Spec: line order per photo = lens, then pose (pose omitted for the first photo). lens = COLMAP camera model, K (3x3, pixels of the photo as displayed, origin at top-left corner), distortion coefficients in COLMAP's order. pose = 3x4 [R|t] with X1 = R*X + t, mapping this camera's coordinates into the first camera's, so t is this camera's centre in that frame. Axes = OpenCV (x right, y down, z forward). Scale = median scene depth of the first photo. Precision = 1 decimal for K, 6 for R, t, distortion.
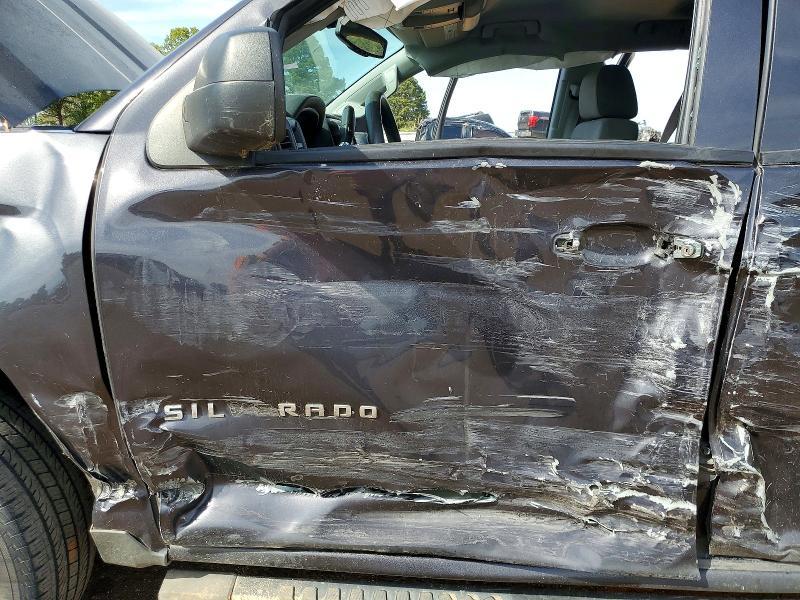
lens RADIAL K [[624.0, 0, 411.1], [0, 624.0, 276.5], [0, 0, 1]] dist [0.066879, -0.075775]
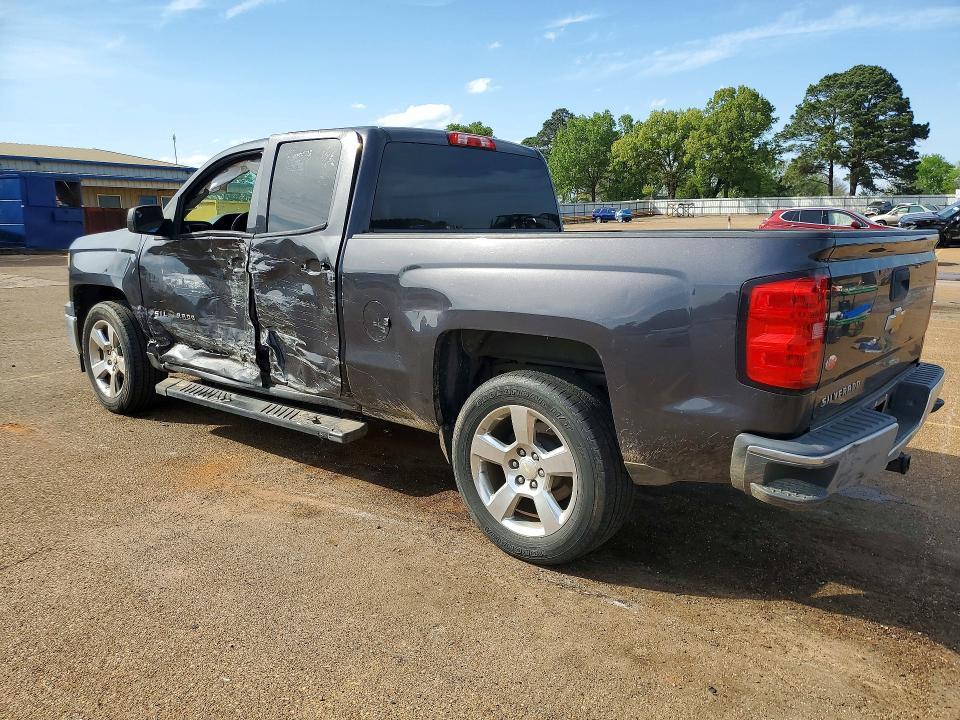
lens RADIAL K [[748.8, 0, 493.3], [0, 748.8, 331.8], [0, 0, 1]] dist [0.066879, -0.075775]
pose [[0.807285, 0.067151, -0.586330, 3.292702], [-0.099776, 0.994733, -0.023452, 0.222773], [0.581667, 0.077434, 0.809733, -1.141538]]
